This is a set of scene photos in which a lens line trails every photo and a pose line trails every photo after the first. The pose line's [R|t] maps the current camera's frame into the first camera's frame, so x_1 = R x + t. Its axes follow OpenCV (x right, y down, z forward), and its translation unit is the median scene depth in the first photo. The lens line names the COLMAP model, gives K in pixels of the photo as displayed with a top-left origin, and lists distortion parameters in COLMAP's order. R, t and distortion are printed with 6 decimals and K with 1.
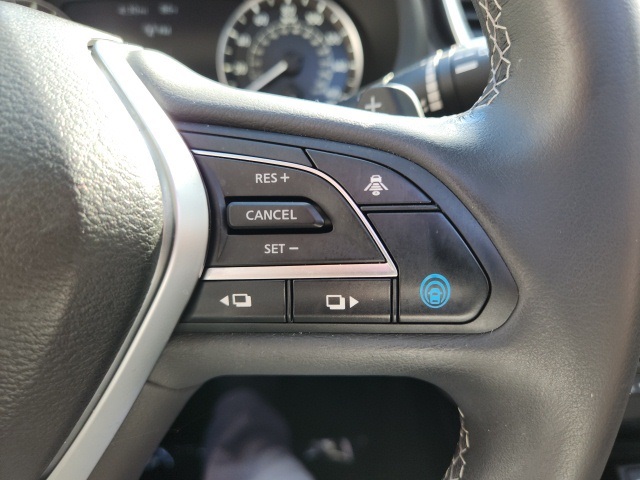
lens RADIAL K [[432.5, 0, 322.9], [0, 432.5, 241.7], [0, 0, 1]] dist [0.064138, -0.053354]
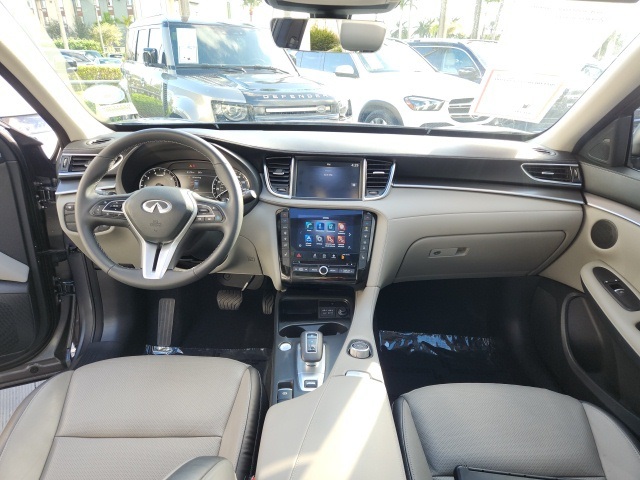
lens RADIAL K [[424.7, 0, 319.6], [0, 424.7, 250.7], [0, 0, 1]] dist [0.068528, -0.021517]
pose [[0.996258, 0.067847, -0.053541, 0.893948], [-0.076261, 0.981579, -0.175174, 0.675766], [0.040670, 0.178602, 0.983081, -2.398379]]
